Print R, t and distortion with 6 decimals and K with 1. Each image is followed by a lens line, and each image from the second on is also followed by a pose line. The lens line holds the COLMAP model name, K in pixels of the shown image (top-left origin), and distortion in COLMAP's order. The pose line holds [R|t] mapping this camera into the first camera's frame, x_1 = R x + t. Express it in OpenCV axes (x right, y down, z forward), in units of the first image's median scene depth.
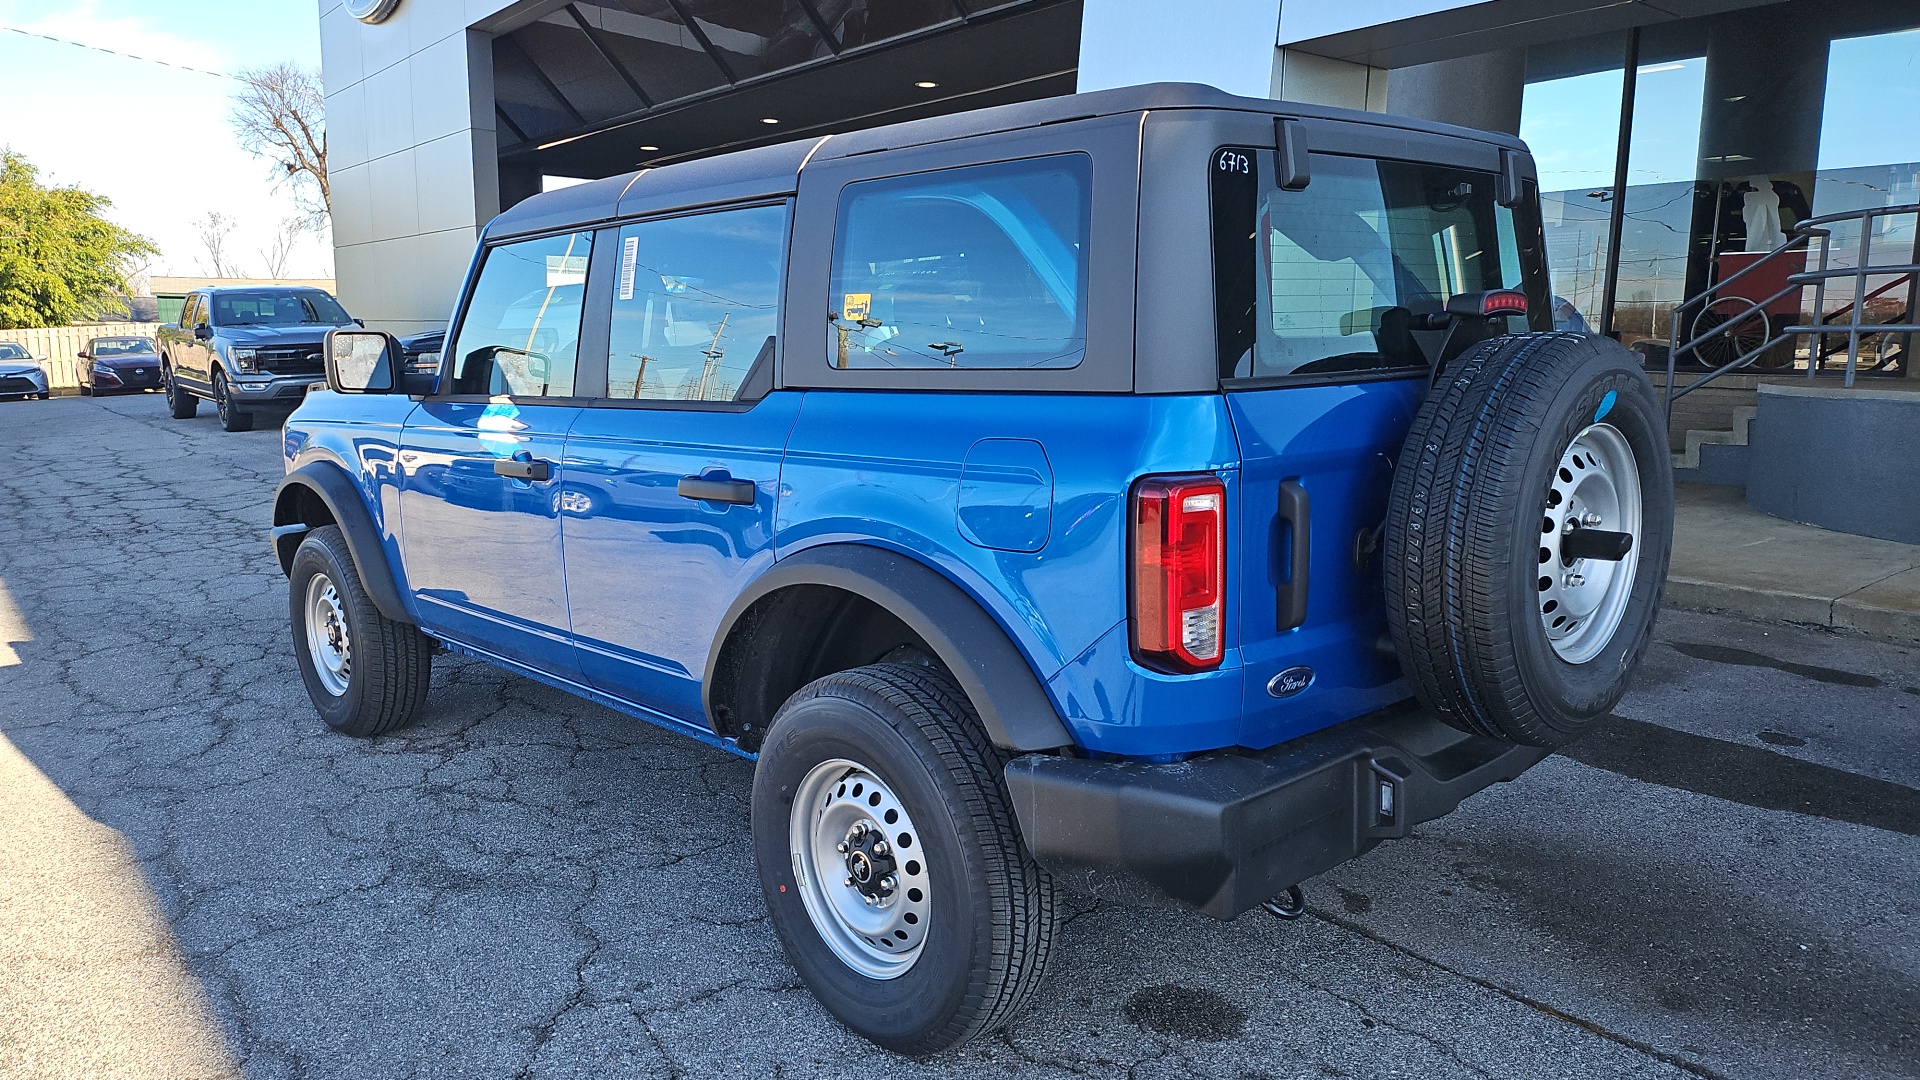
lens RADIAL K [[1363.1, 0, 964.5], [0, 1363.1, 550.1], [0, 0, 1]] dist [0.033362, -0.002922]
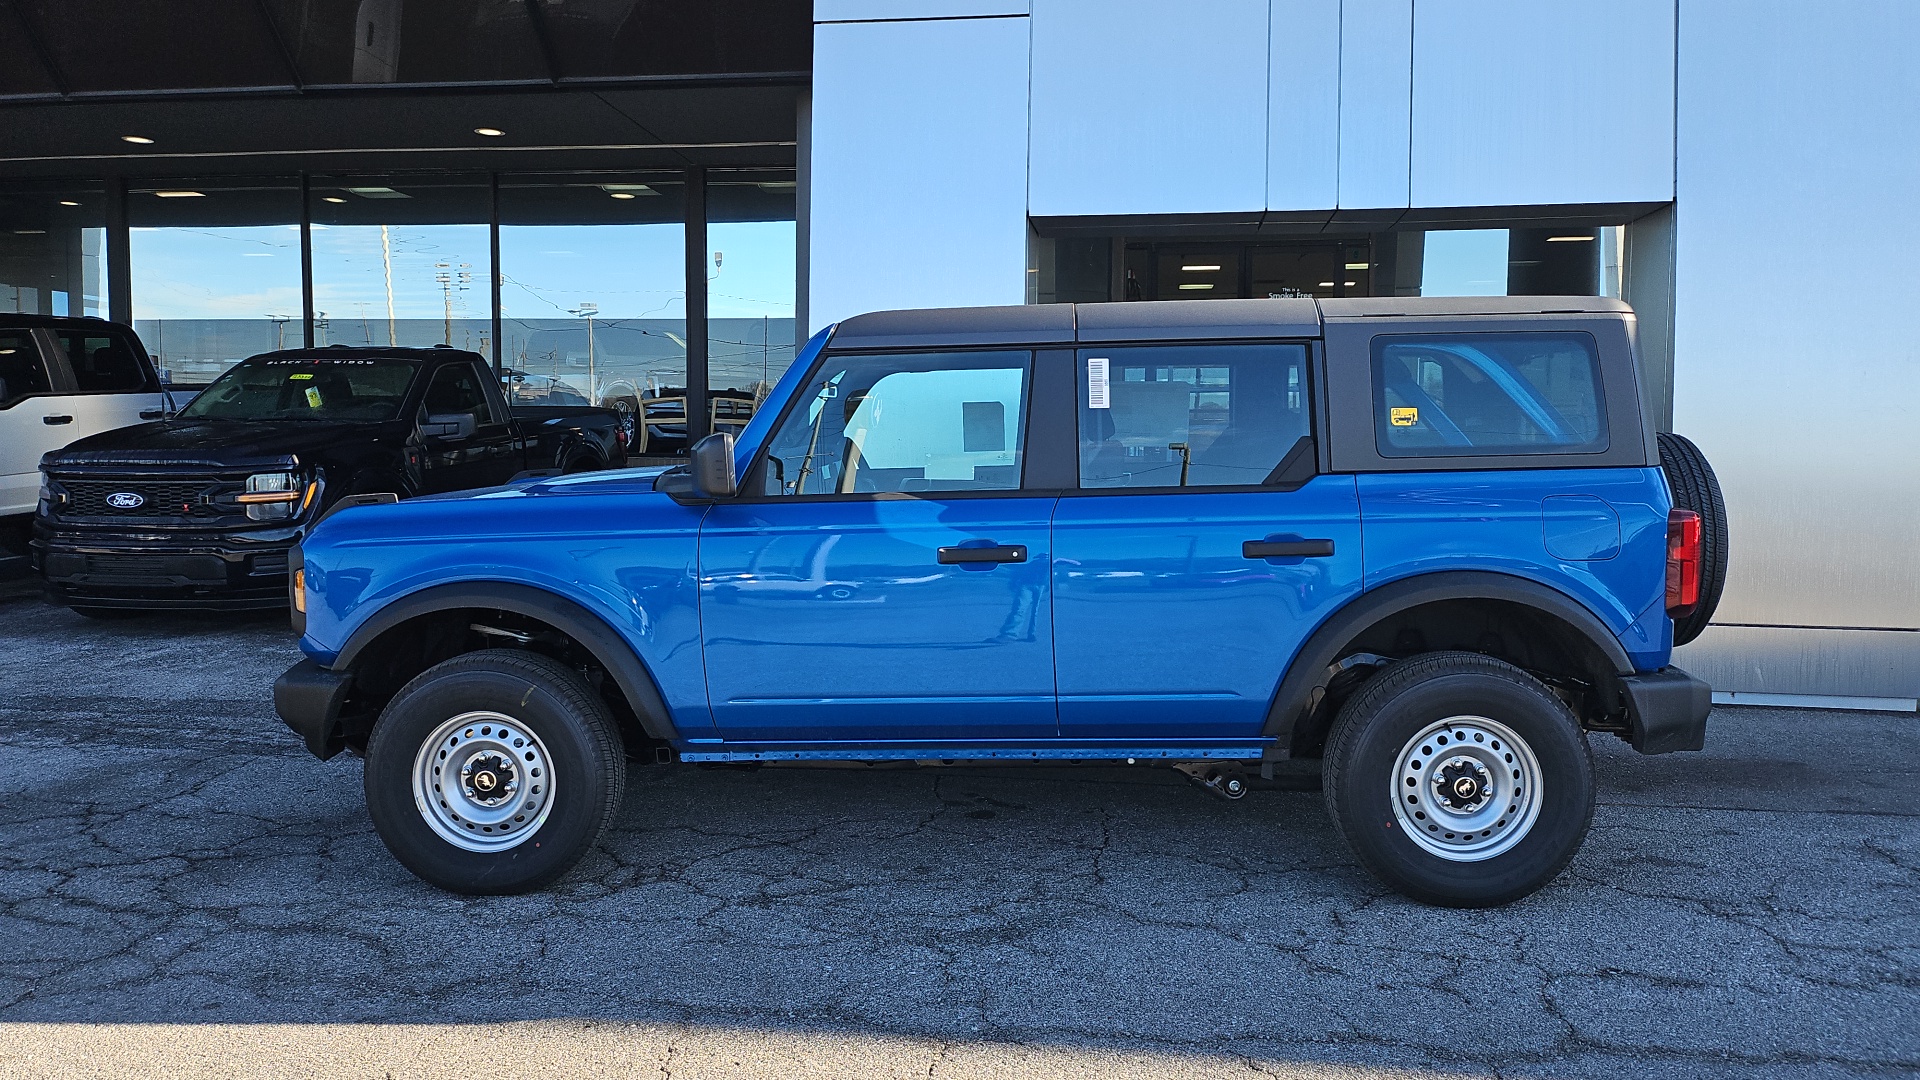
lens RADIAL K [[1363.1, 0, 964.5], [0, 1363.1, 550.1], [0, 0, 1]] dist [0.033362, -0.002922]
pose [[0.707140, -0.063103, 0.704252, -1.111132], [0.111525, 0.993496, -0.022962, -0.038992], [-0.698223, 0.094779, 0.709579, 0.217855]]
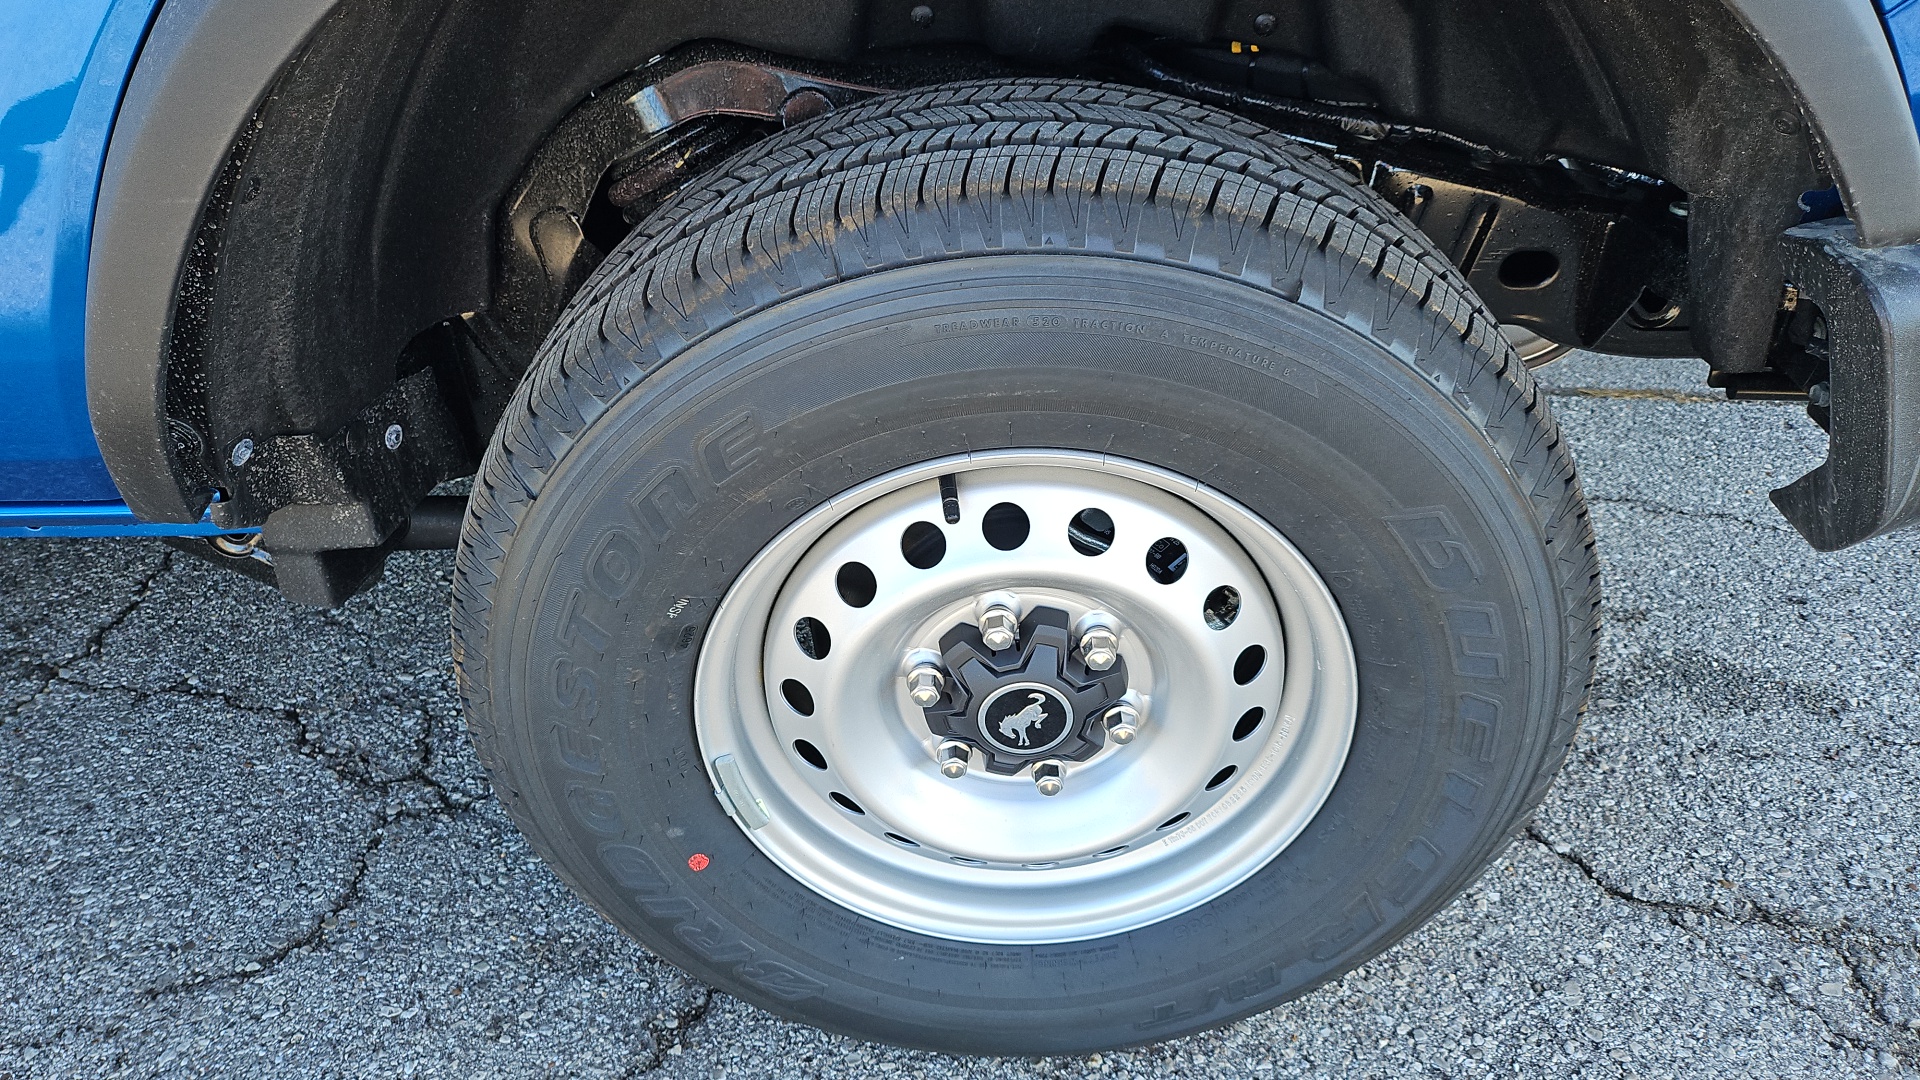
lens RADIAL K [[1363.1, 0, 964.5], [0, 1363.1, 550.1], [0, 0, 1]] dist [0.033362, -0.002922]
pose [[0.677430, -0.412961, 0.608730, -0.205962], [0.112814, 0.876079, 0.468784, 0.023676], [-0.726885, -0.248895, 0.640070, 0.593129]]
